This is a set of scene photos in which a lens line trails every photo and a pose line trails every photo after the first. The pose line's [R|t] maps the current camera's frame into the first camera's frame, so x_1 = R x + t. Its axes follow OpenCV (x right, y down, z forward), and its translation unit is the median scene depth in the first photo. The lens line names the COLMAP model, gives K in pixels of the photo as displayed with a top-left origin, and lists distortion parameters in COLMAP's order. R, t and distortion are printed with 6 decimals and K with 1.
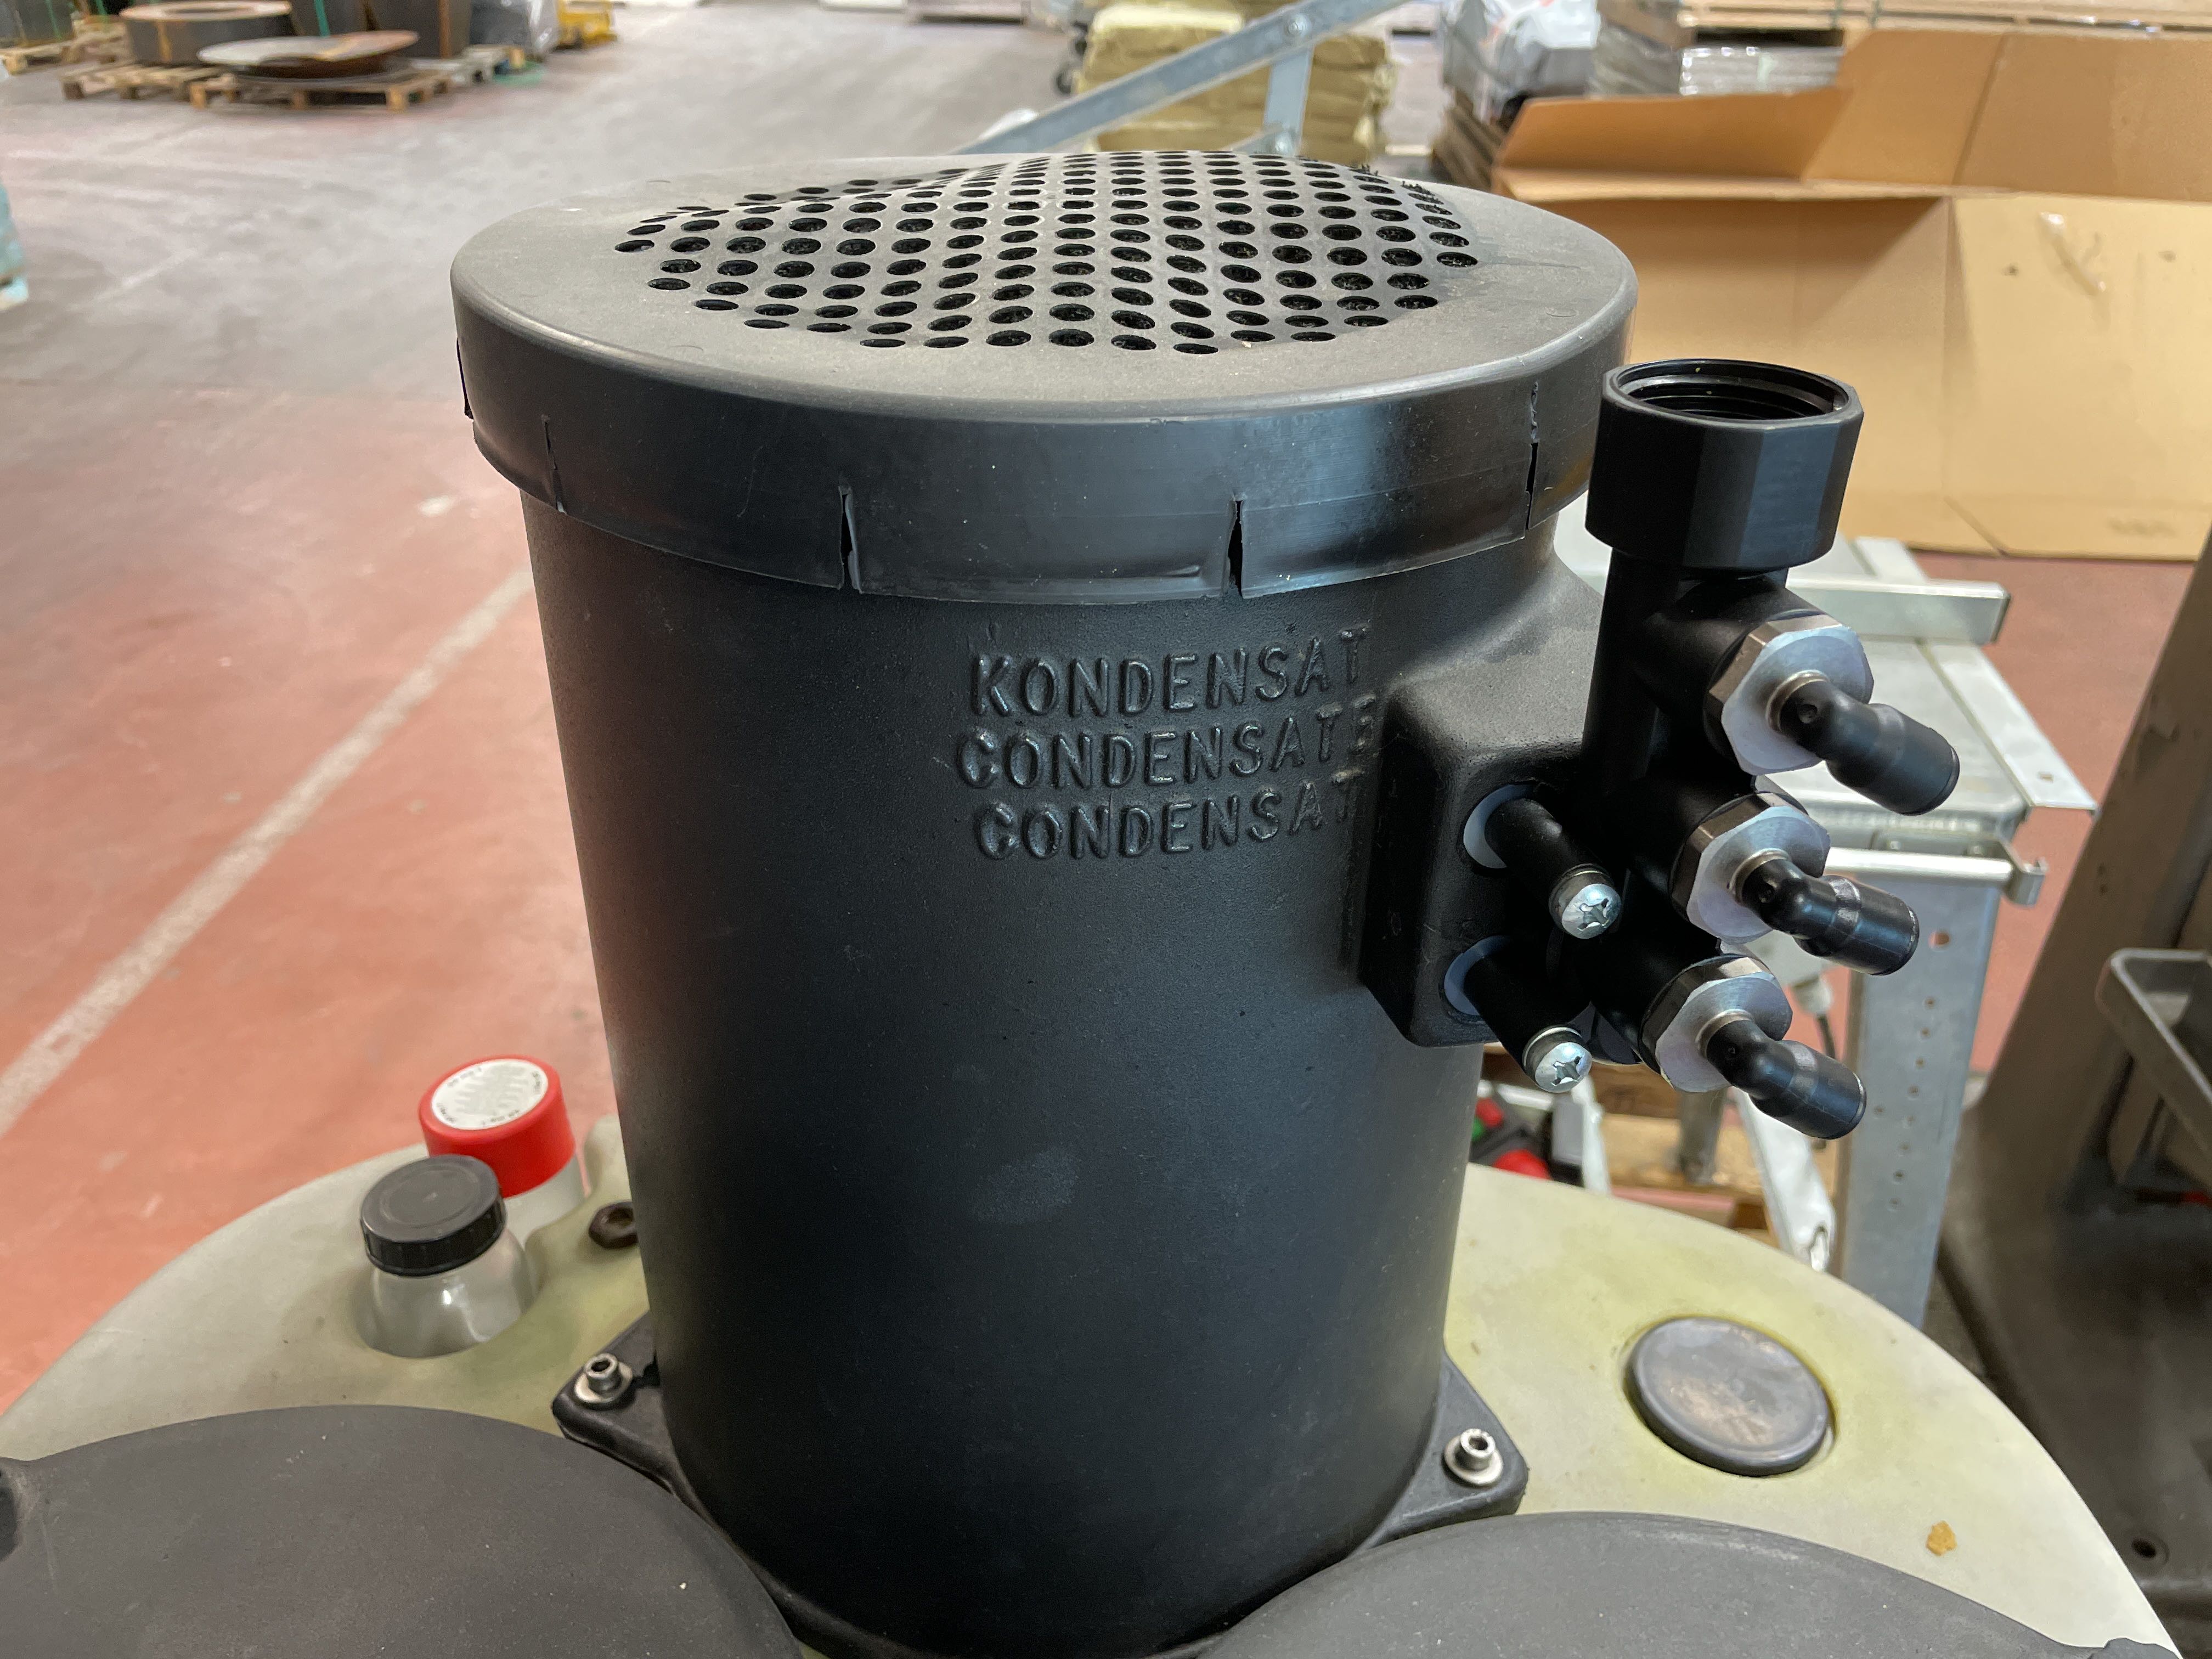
lens RADIAL K [[1682.8, 0, 1098.8], [0, 1682.8, 832.3], [0, 0, 1]] dist [0.053173, -0.042360]
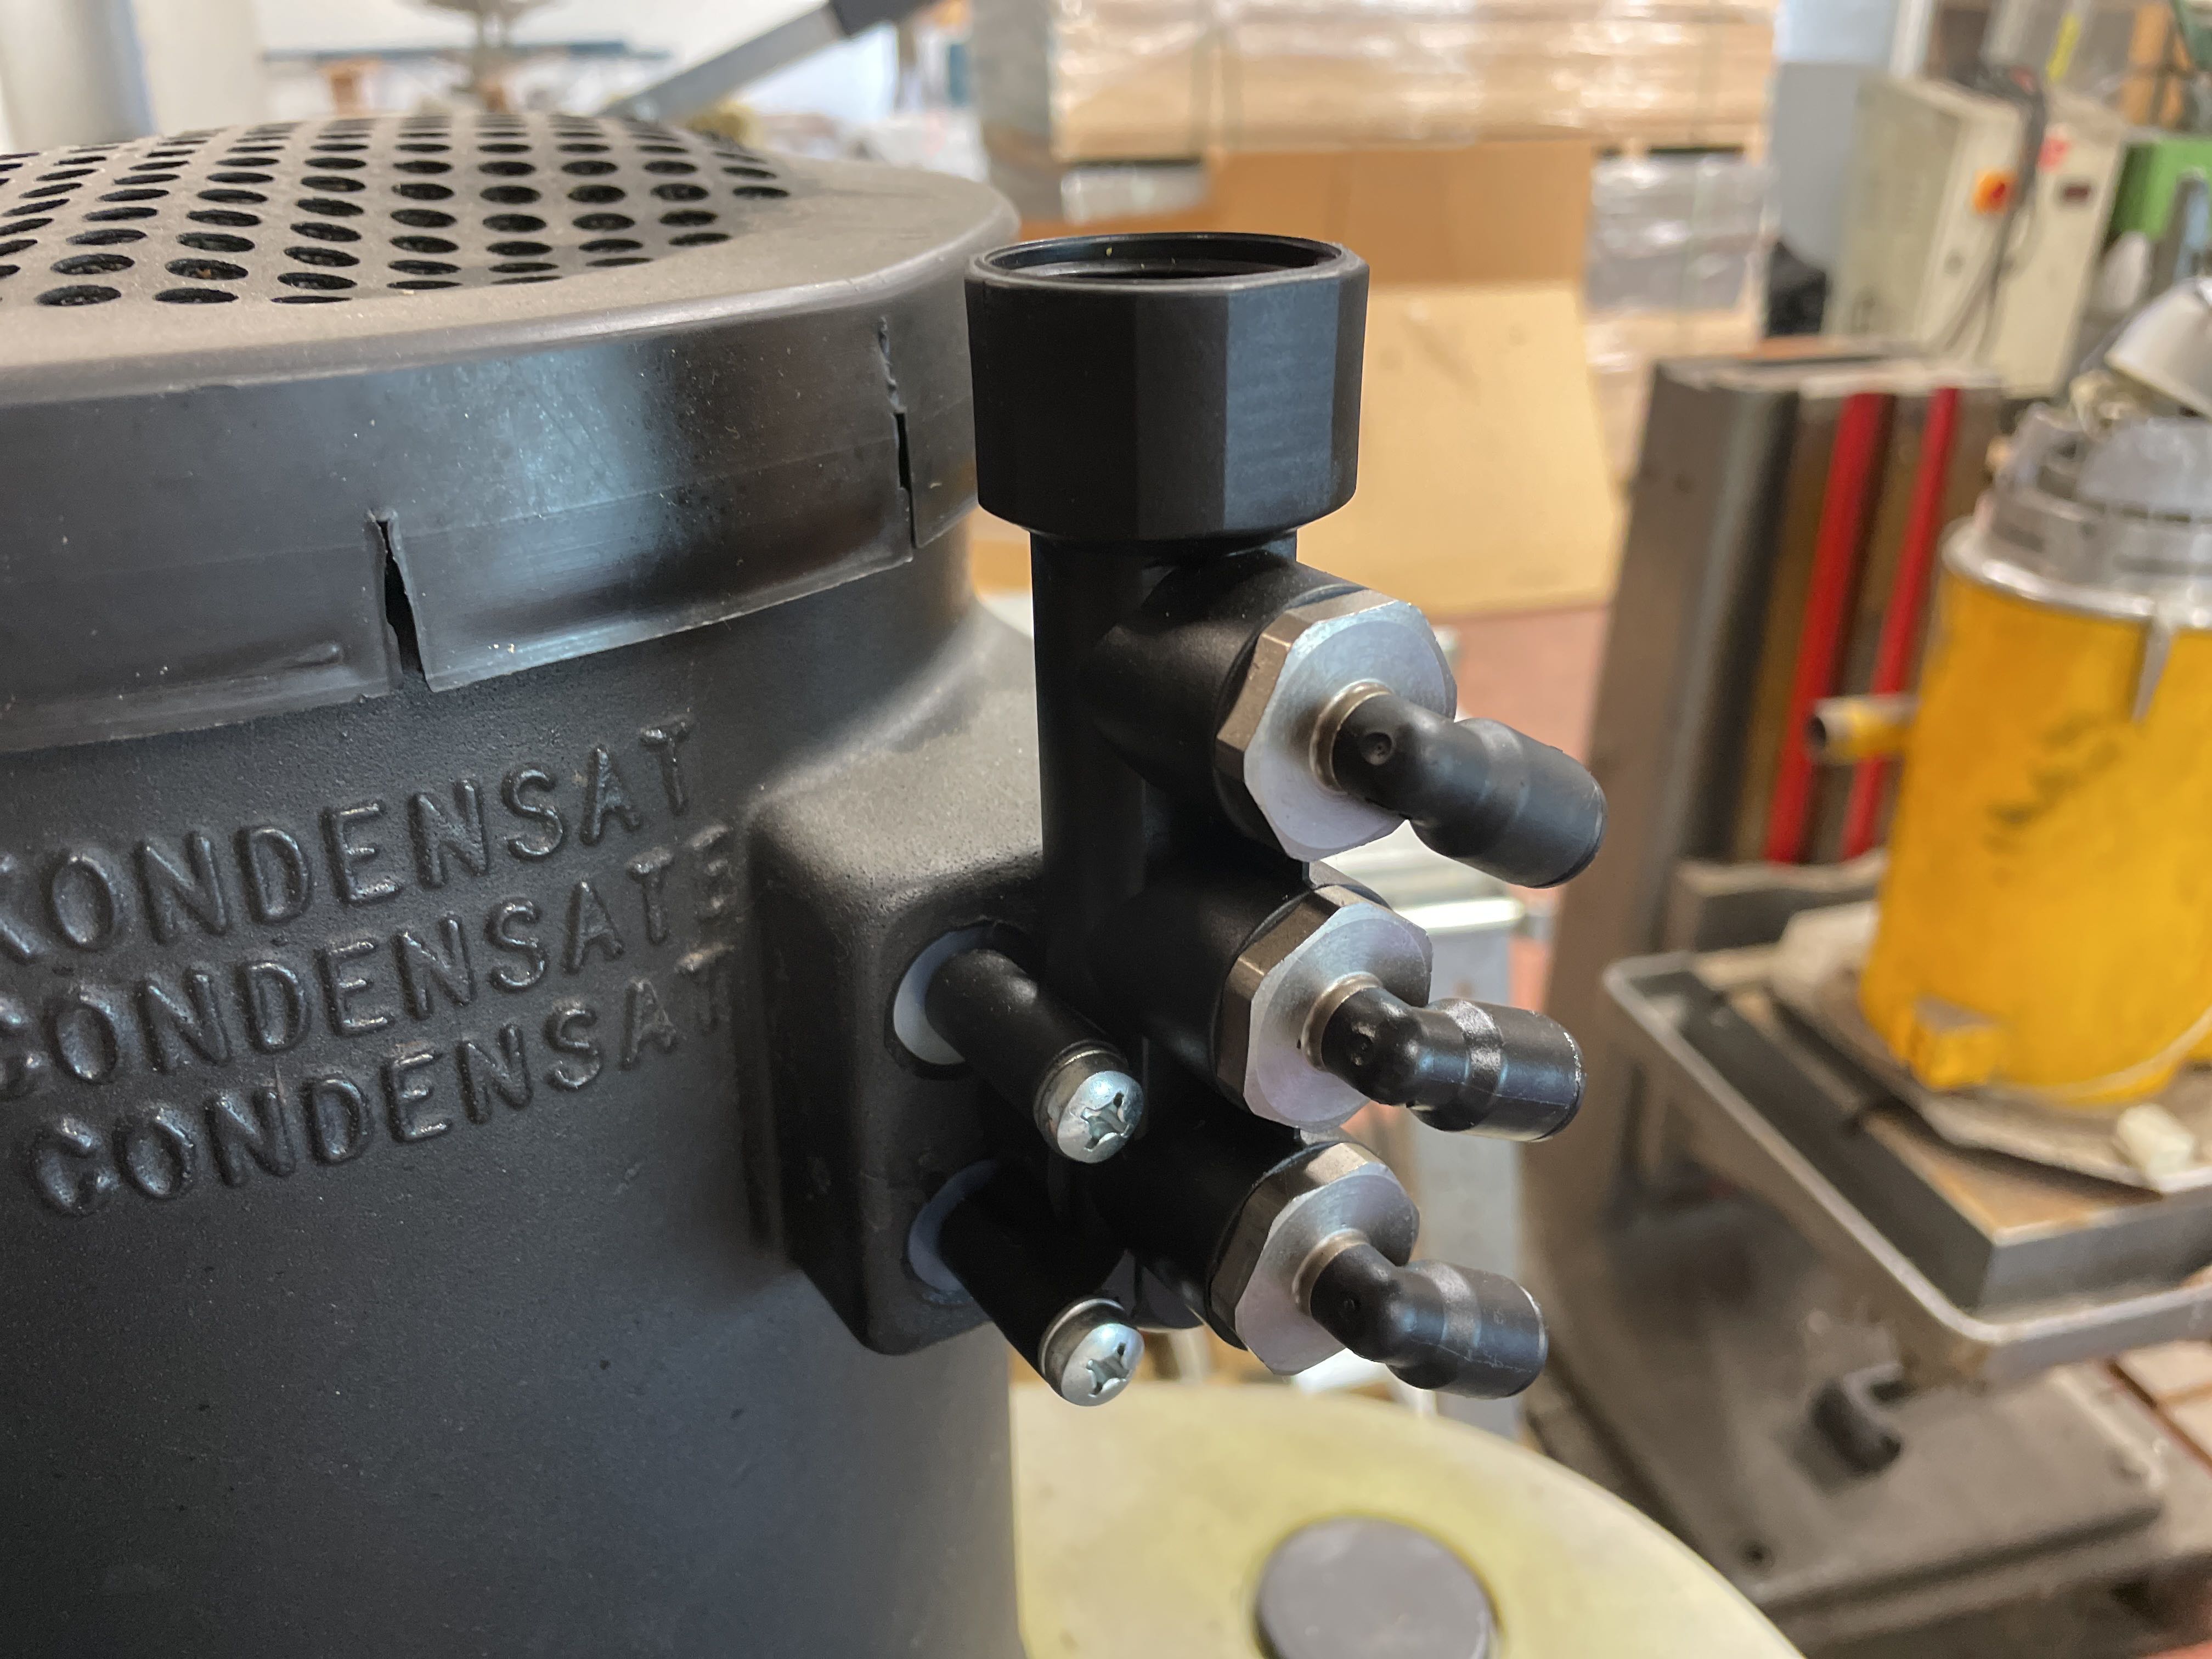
lens RADIAL K [[1682.8, 0, 1107.6], [0, 1682.8, 830.6], [0, 0, 1]] dist [0.053173, -0.042360]
pose [[0.946435, -0.149219, 0.286348, 0.124419], [0.172480, 0.983324, -0.057657, -0.019219], [-0.272969, 0.103958, 0.956389, 0.373556]]
